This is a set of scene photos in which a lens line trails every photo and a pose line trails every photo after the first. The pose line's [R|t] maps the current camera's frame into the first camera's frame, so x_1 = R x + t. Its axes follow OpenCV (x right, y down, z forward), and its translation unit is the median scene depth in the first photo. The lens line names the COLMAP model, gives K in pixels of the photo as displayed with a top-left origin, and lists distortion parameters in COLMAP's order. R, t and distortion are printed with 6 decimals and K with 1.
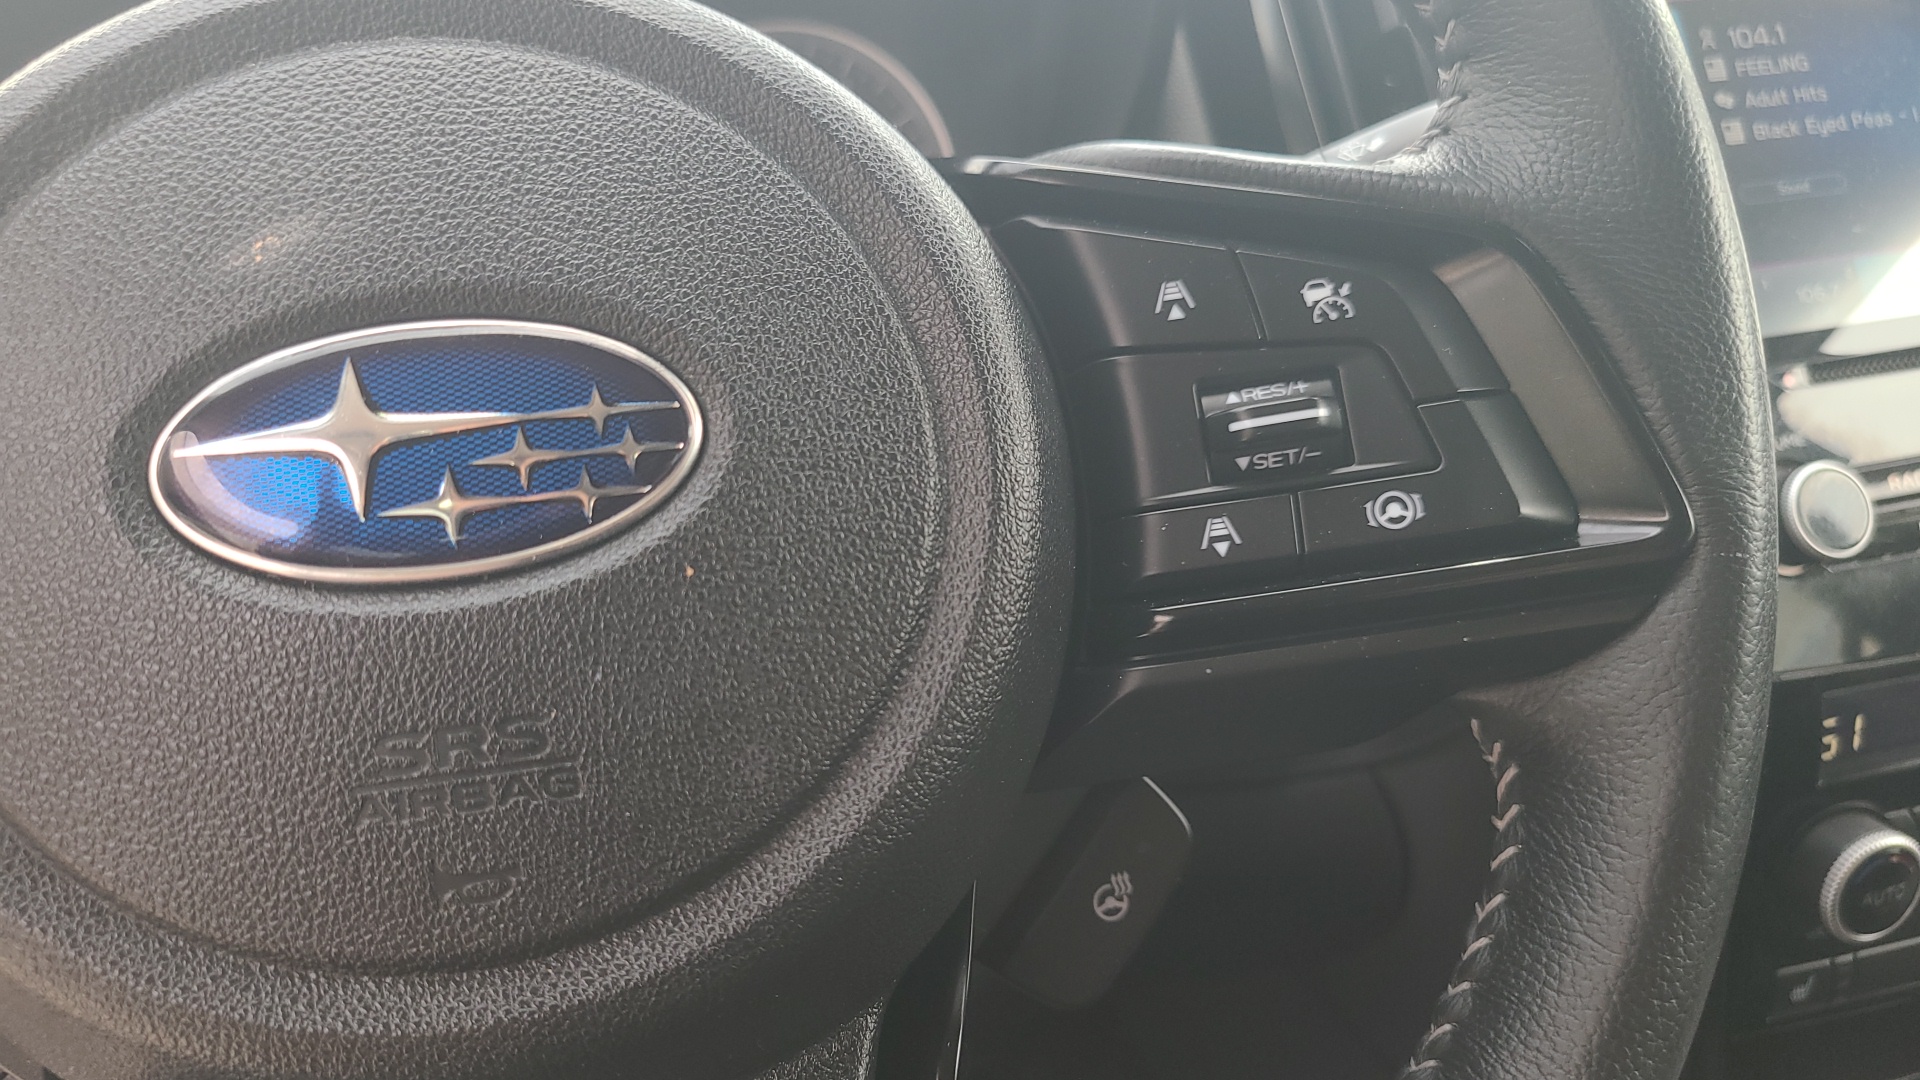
lens RADIAL K [[1437.4, 0, 941.1], [0, 1437.4, 538.2], [0, 0, 1]] dist [0.020793, -0.016776]
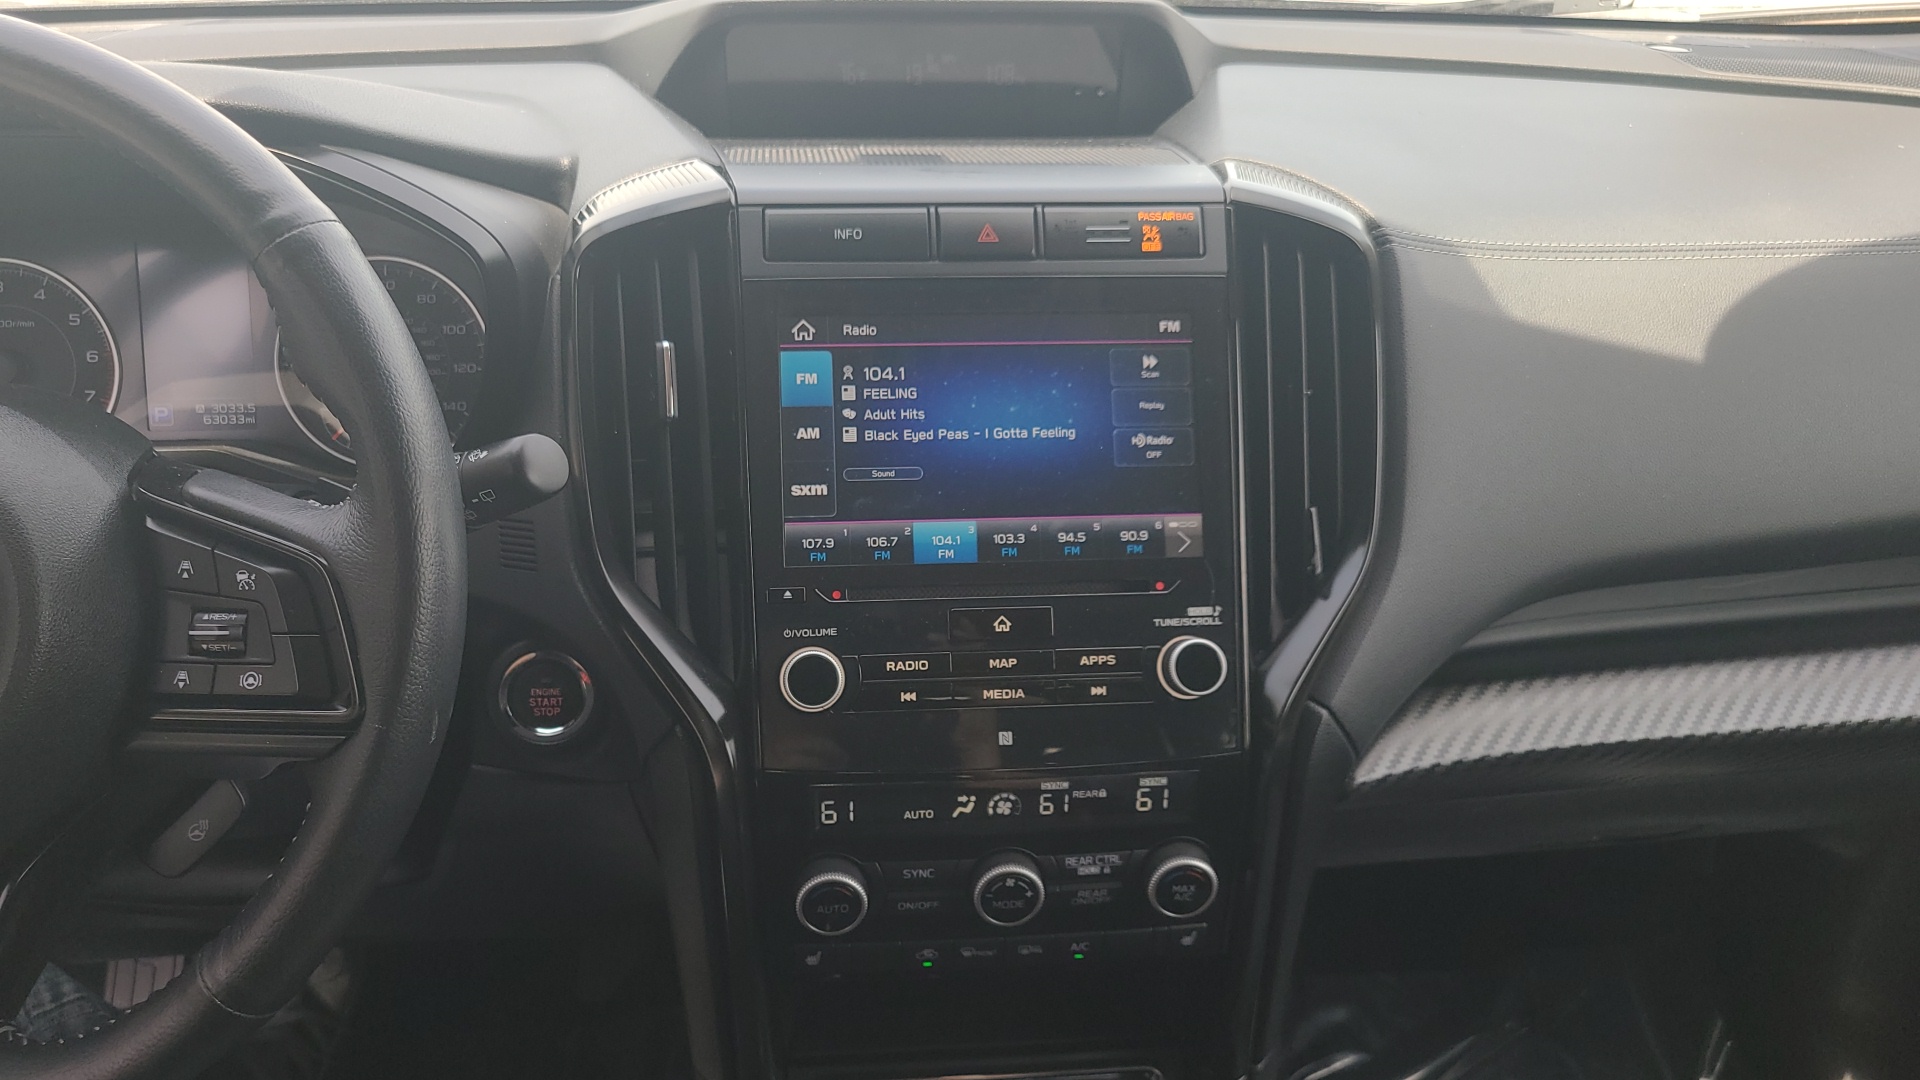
lens RADIAL K [[1437.4, 0, 968.7], [0, 1437.4, 532.5], [0, 0, 1]] dist [0.020793, -0.016776]
pose [[0.982175, 0.144454, -0.120275, 1.746480], [-0.137829, 0.988530, 0.061734, -0.571291], [0.127813, -0.044056, 0.990819, -1.133179]]
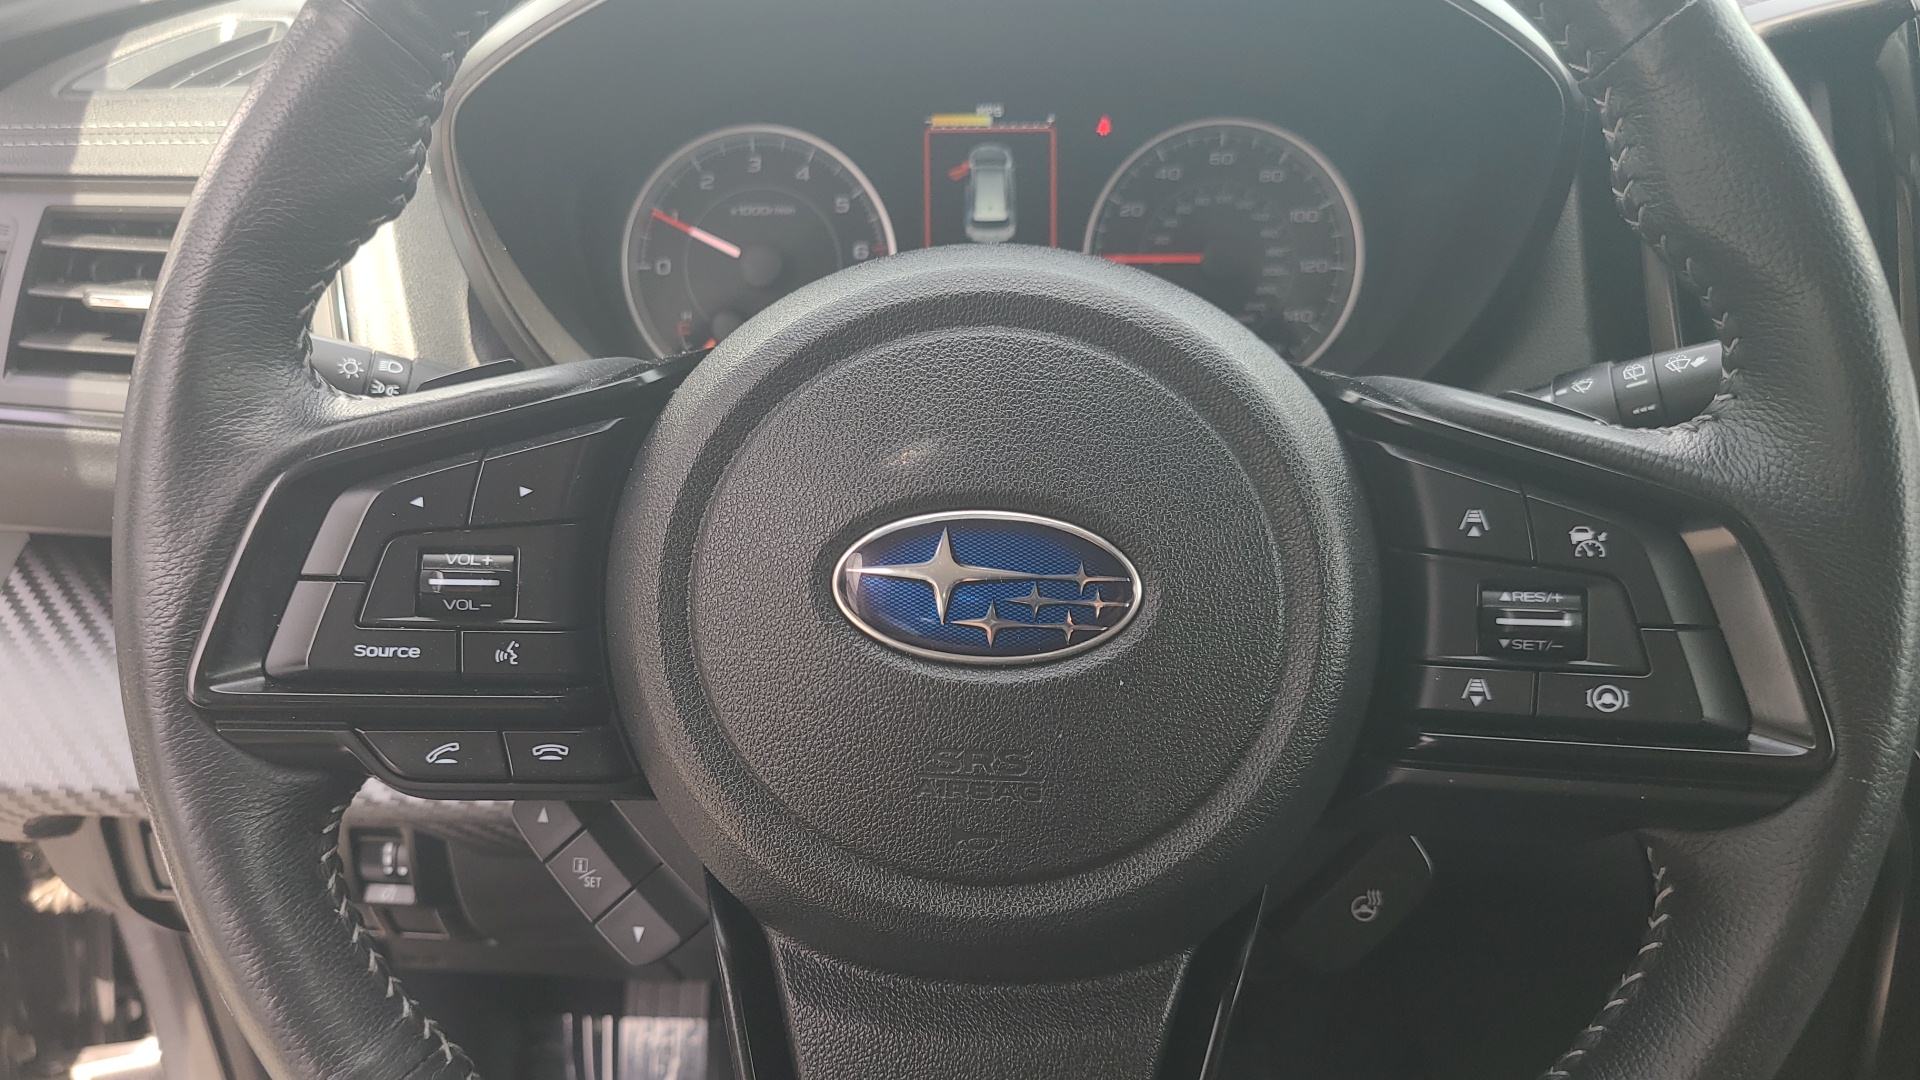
lens RADIAL K [[1437.4, 0, 953.7], [0, 1437.4, 525.8], [0, 0, 1]] dist [0.020793, -0.016776]
pose [[0.959199, 0.161907, -0.231781, -0.002824], [-0.141694, 0.984697, 0.101461, -0.255962], [0.244661, -0.064479, 0.967462, -0.559828]]
